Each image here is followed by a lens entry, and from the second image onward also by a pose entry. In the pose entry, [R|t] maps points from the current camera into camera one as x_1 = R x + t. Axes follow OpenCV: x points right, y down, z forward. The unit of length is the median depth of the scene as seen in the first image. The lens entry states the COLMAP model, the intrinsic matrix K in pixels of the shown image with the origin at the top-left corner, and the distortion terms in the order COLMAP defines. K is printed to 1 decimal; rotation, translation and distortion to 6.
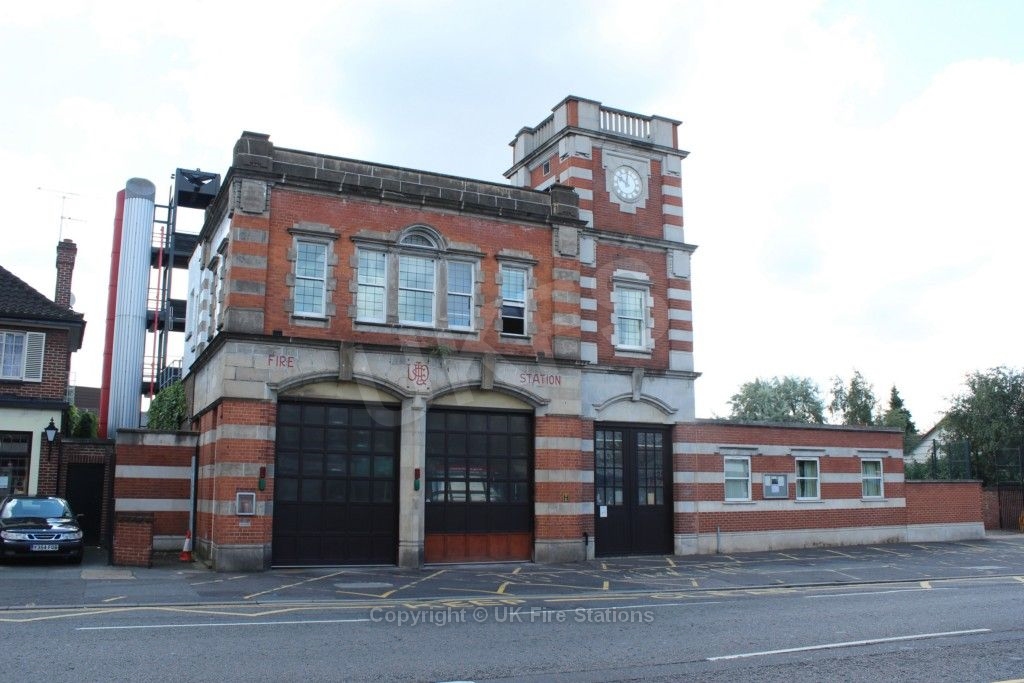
lens RADIAL K [[872.1, 0, 507.1], [0, 872.1, 364.8], [0, 0, 1]] dist [-0.163188, 0.158790]
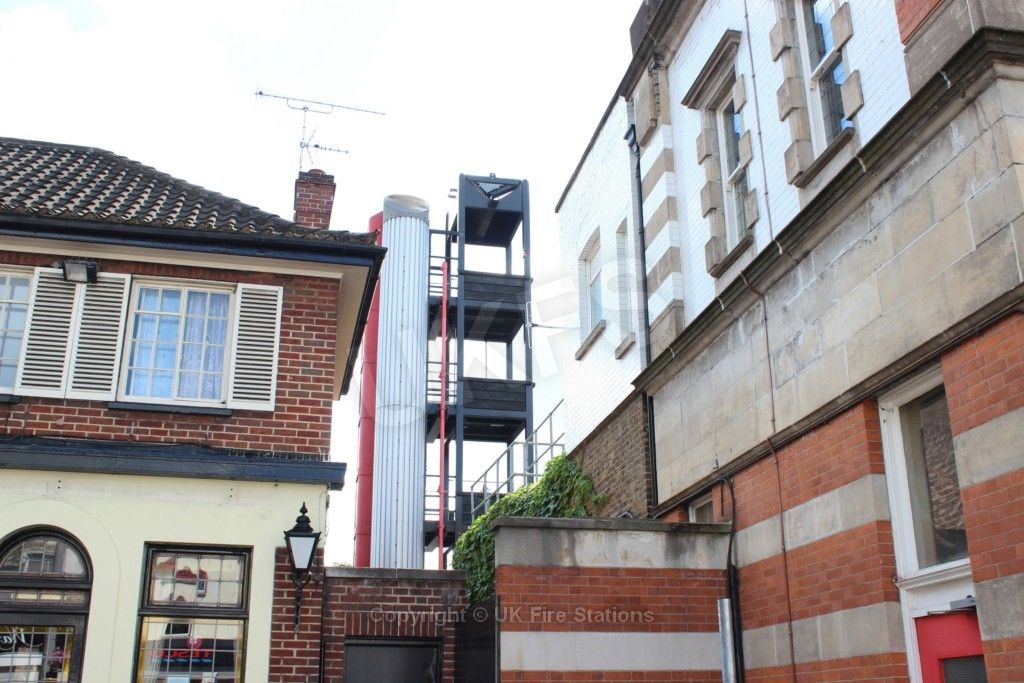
lens RADIAL K [[1062.2, 0, 512.0], [0, 1062.2, 341.5], [0, 0, 1]] dist [-0.086356, -0.000883]
pose [[0.963538, -0.098050, -0.248959, -0.325754], [0.047617, 0.978423, -0.201050, 0.085705], [0.263301, 0.181865, 0.947416, 0.567615]]
